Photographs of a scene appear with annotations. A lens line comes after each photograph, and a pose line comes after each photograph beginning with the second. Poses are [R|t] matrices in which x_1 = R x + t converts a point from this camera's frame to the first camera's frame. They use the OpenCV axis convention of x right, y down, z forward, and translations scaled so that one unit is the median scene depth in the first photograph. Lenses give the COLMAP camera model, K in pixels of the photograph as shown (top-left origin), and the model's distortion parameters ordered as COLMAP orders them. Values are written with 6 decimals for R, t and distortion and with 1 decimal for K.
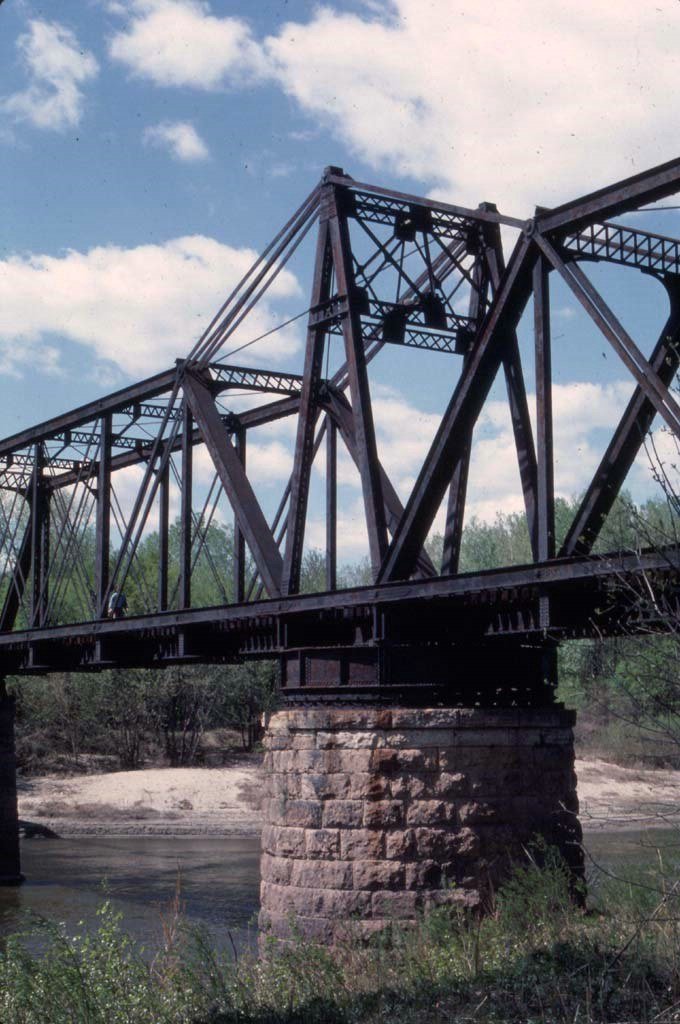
lens RADIAL K [[1539.7, 0, 340.0], [0, 1539.7, 512.0], [0, 0, 1]] dist [-0.111902, -0.043622]
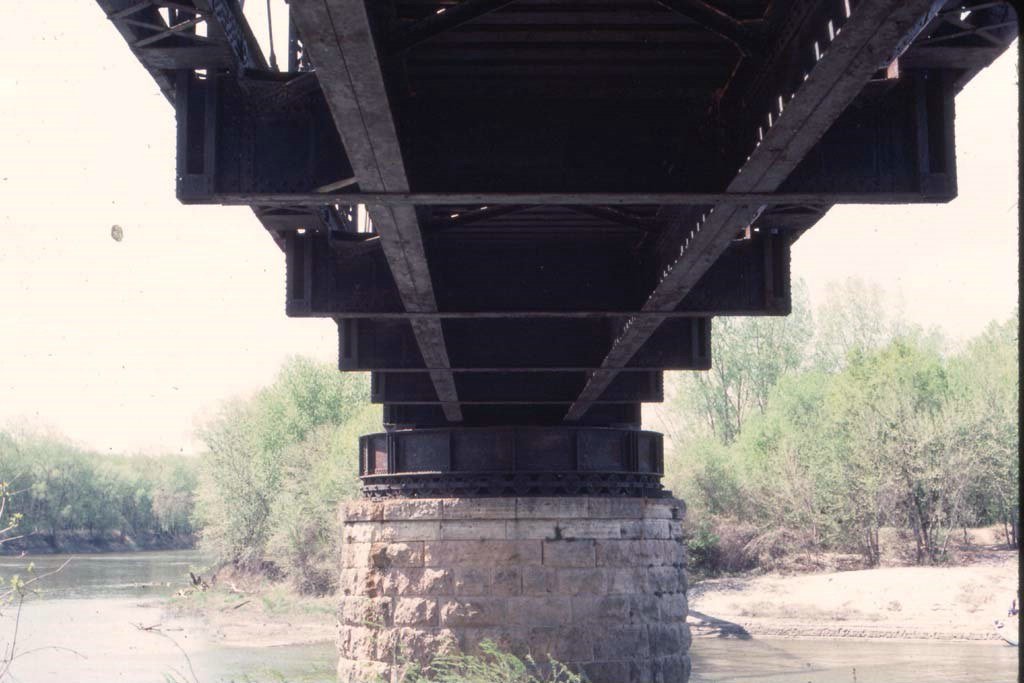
lens RADIAL K [[1539.7, 0, 512.0], [0, 1539.7, 341.5], [0, 0, 1]] dist [-0.111902, -0.043622]
pose [[0.847303, -0.067656, -0.526784, 0.602708], [0.077200, 0.997008, -0.003876, 0.041994], [0.525470, -0.037383, 0.849991, 0.250662]]
